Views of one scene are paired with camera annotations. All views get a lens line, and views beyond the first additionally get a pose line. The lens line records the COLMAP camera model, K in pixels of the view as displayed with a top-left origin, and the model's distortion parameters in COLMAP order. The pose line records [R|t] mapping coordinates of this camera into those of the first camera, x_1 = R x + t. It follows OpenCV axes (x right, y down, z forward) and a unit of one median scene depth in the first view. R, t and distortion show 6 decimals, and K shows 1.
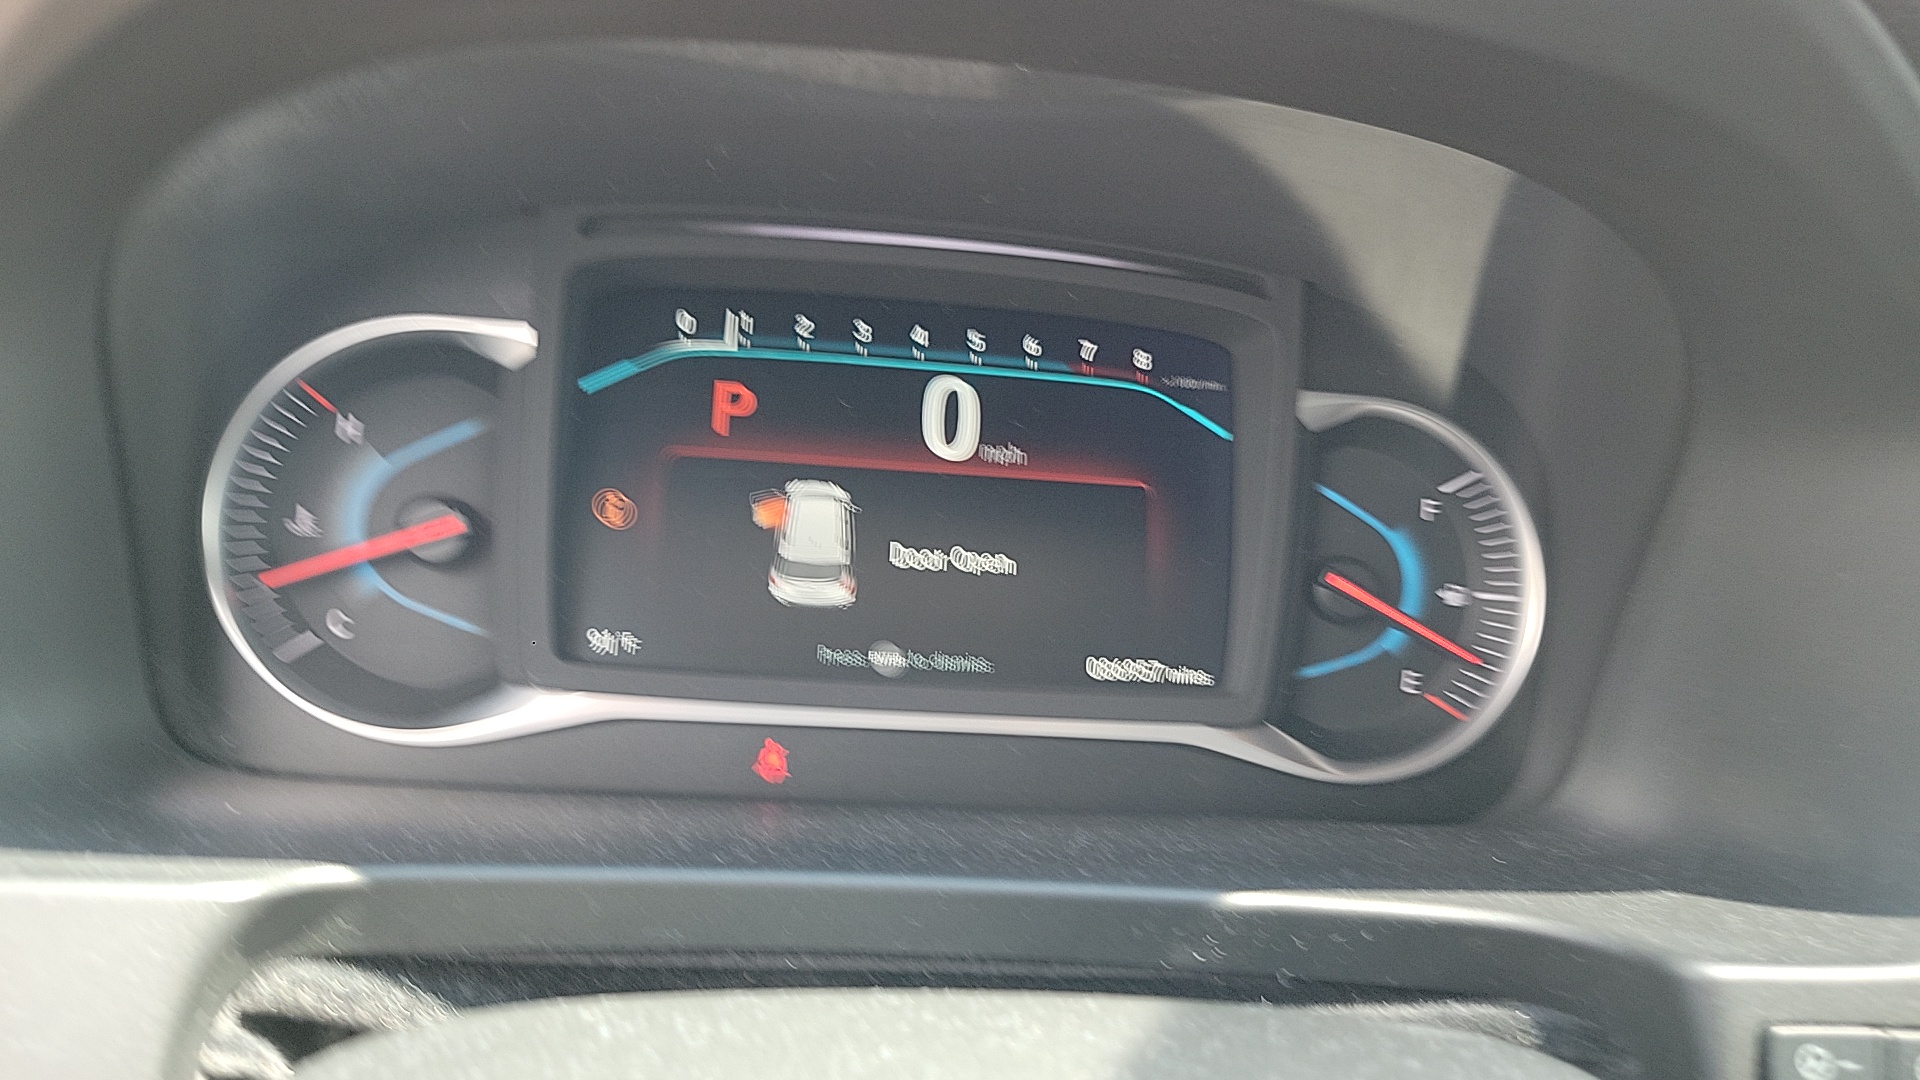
lens RADIAL K [[1481.6, 0, 968.2], [0, 1481.6, 532.6], [0, 0, 1]] dist [0.012554, 0.000340]
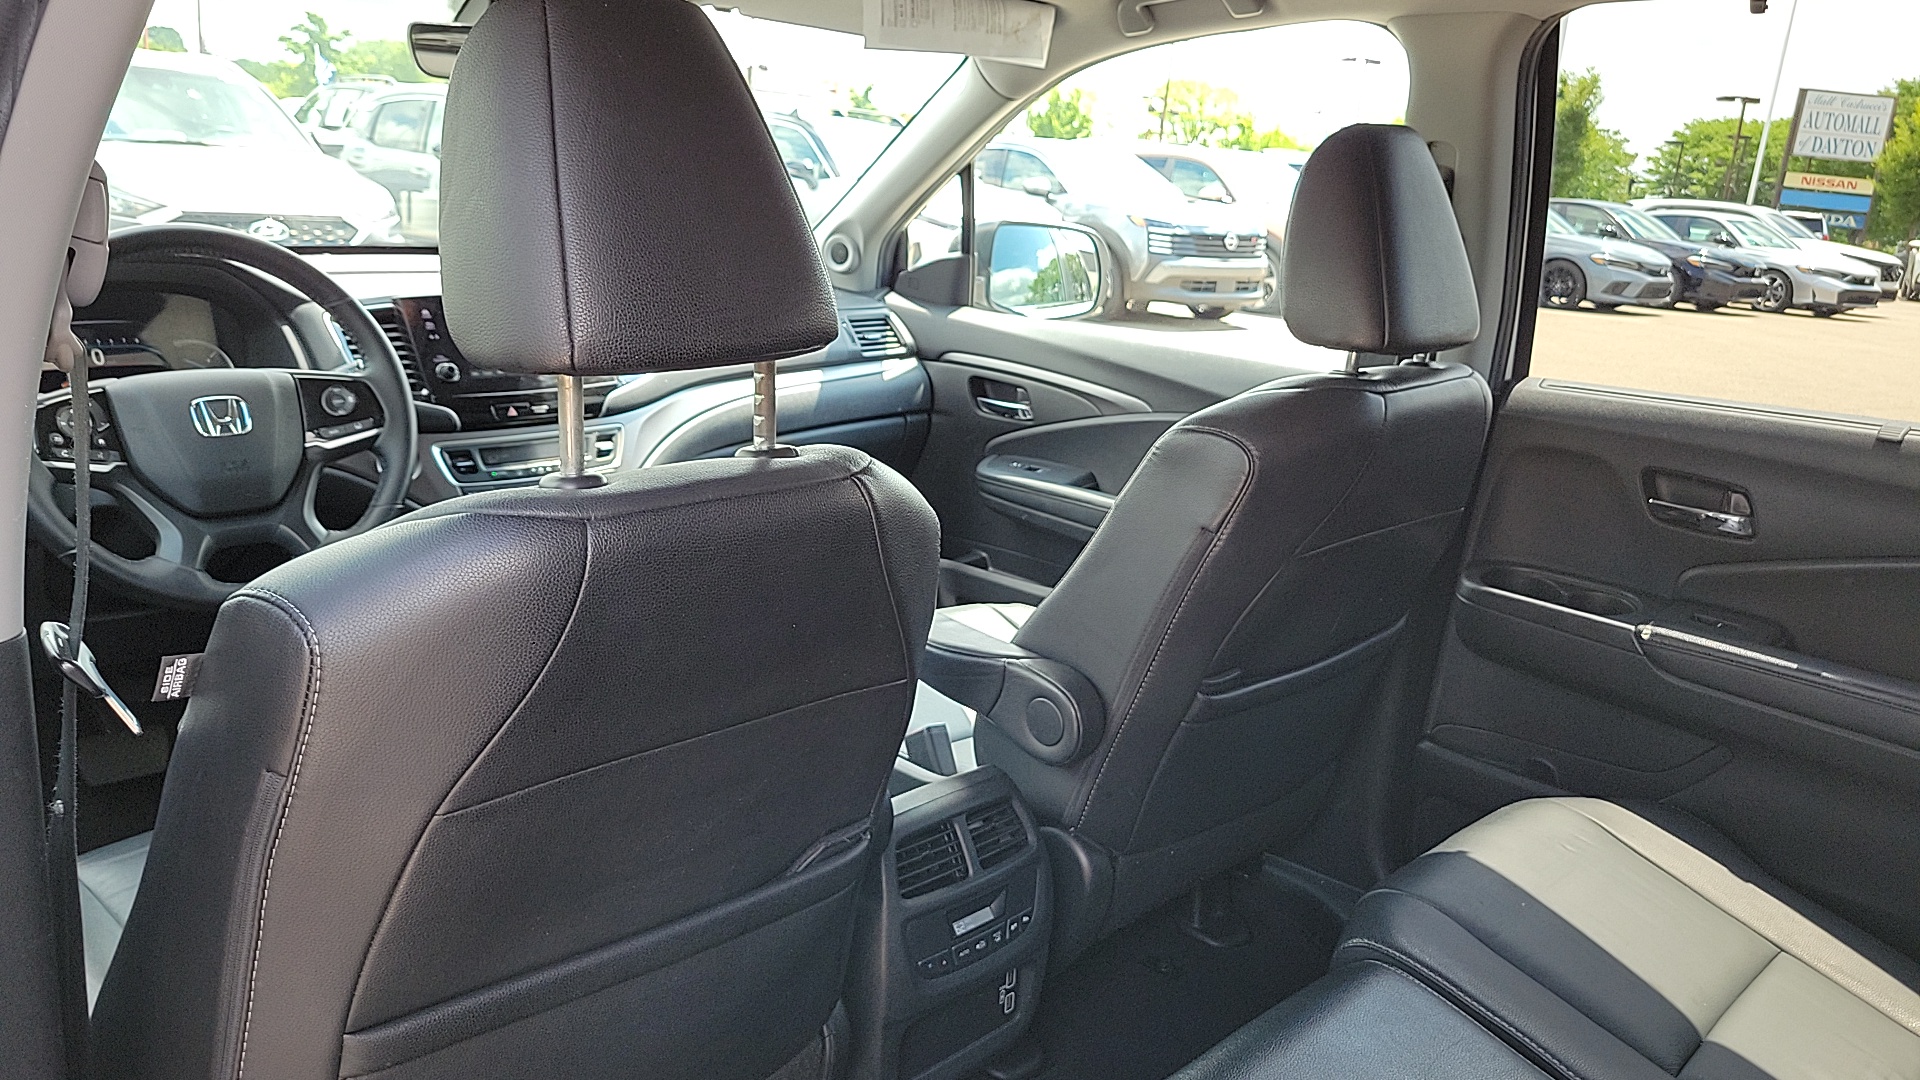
lens RADIAL K [[1456.4, 0, 960.0], [0, 1456.4, 540.0], [0, 0, 1]] dist [0.032946, -0.003890]
pose [[0.767010, -0.228559, 0.599547, -0.917905], [0.251626, 0.966701, 0.046617, 1.040620], [-0.590238, 0.115106, 0.798981, -4.703164]]
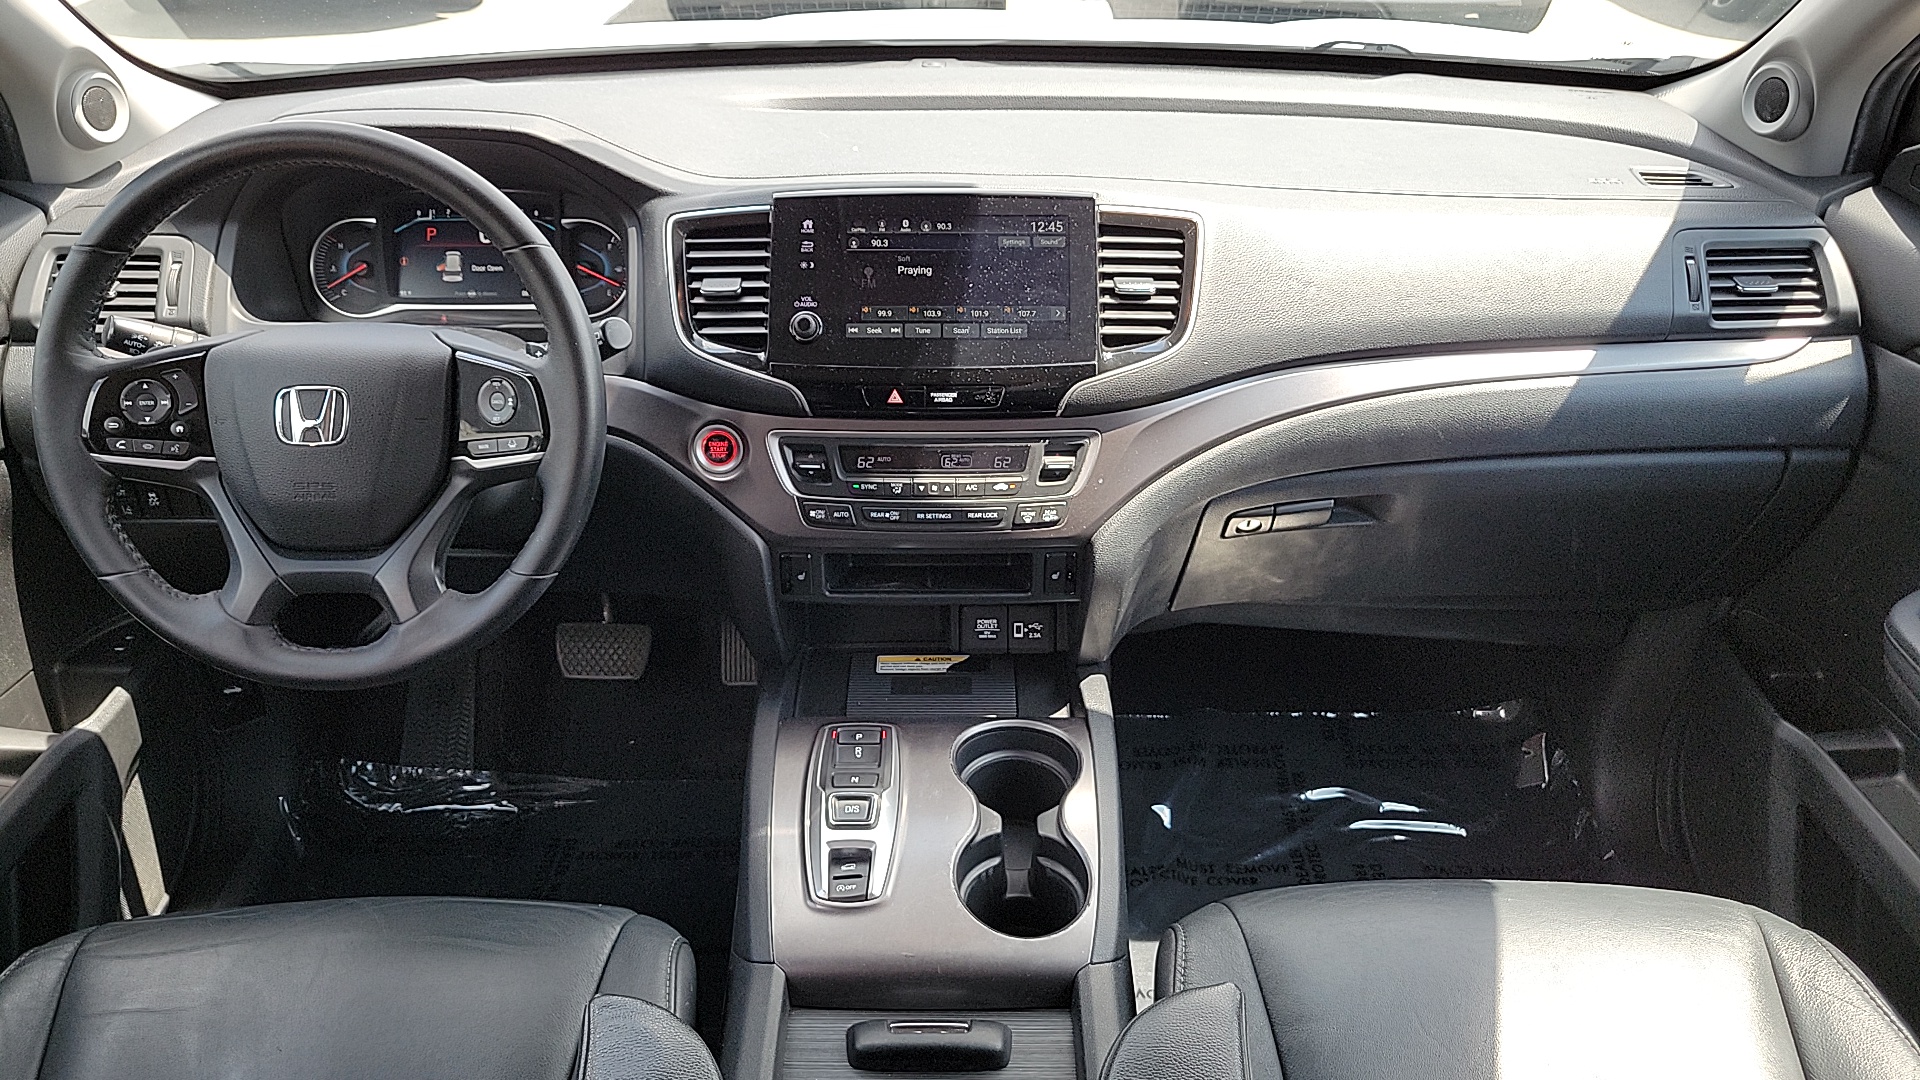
lens RADIAL K [[1468.5, 0, 947.0], [0, 1468.5, 527.1], [0, 0, 1]] dist [0.025574, -0.006695]
pose [[0.987490, -0.047001, -0.150513, 1.794986], [0.067527, 0.988636, 0.134308, 0.260771], [0.142490, -0.142792, 0.979442, -2.848745]]
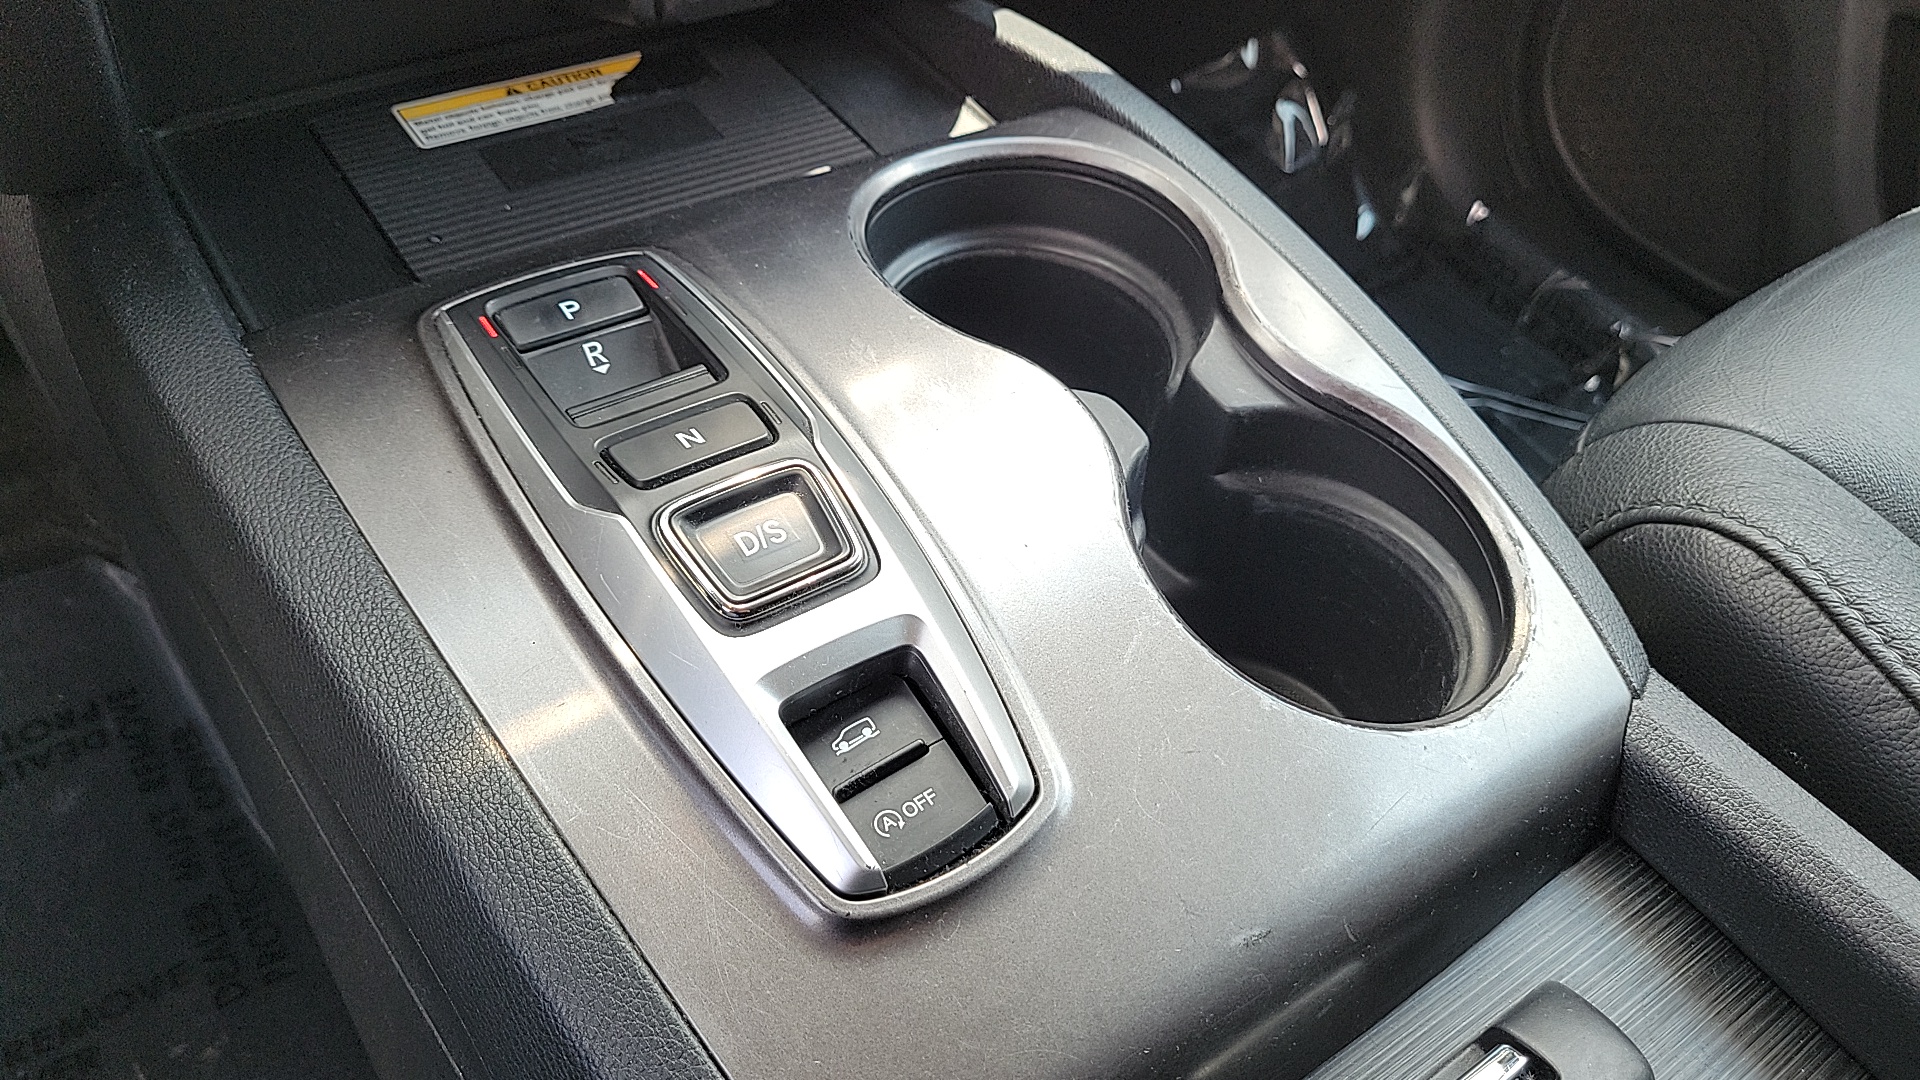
lens RADIAL K [[1481.6, 0, 968.2], [0, 1481.6, 532.6], [0, 0, 1]] dist [0.012554, 0.000340]
pose [[0.871497, -0.364173, 0.328437, 0.846607], [0.179309, 0.859990, 0.477771, 0.920738], [-0.456444, -0.357485, 0.814778, -0.466965]]
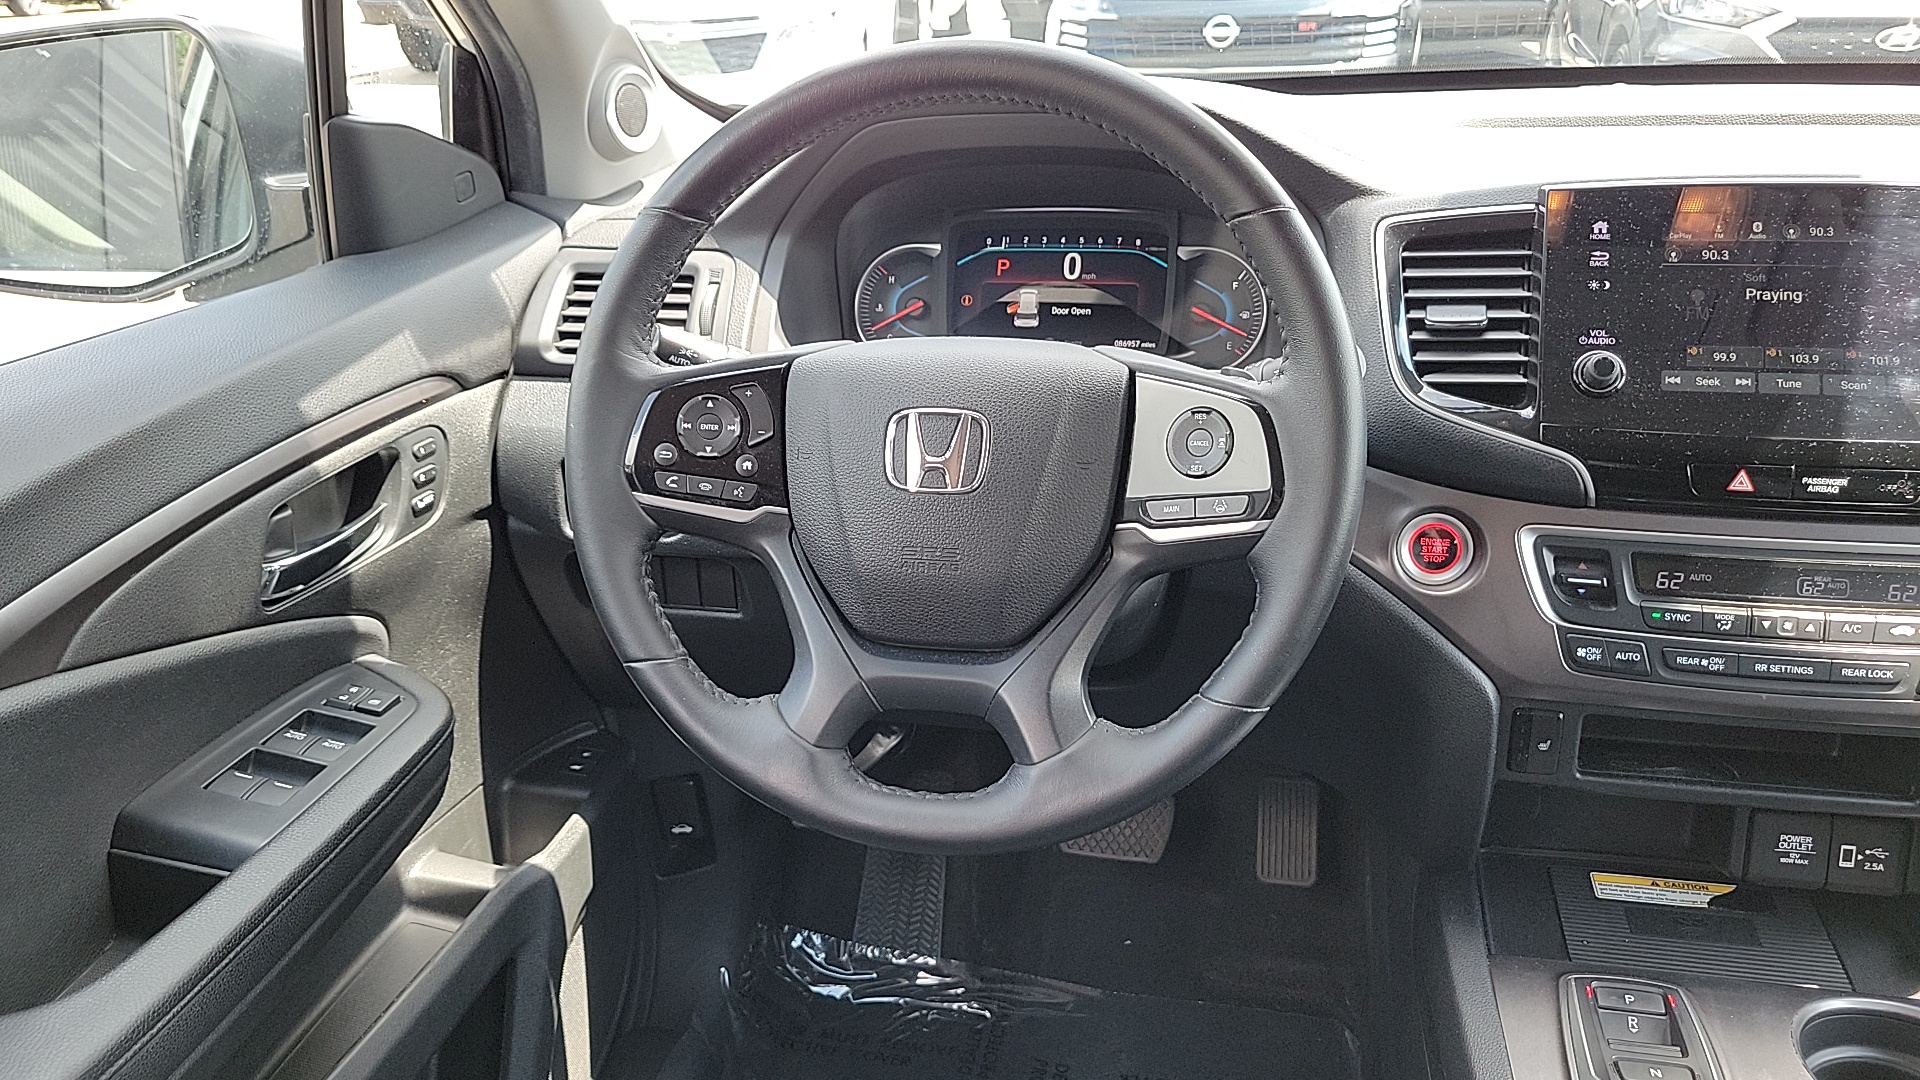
lens RADIAL K [[1470.0, 0, 946.9], [0, 1470.0, 544.8], [0, 0, 1]] dist [0.024230, -0.007983]
pose [[0.938476, -0.010367, -0.345189, 0.806102], [0.018036, 0.999657, 0.019014, 0.445853], [0.344873, -0.024070, 0.938341, -2.001908]]
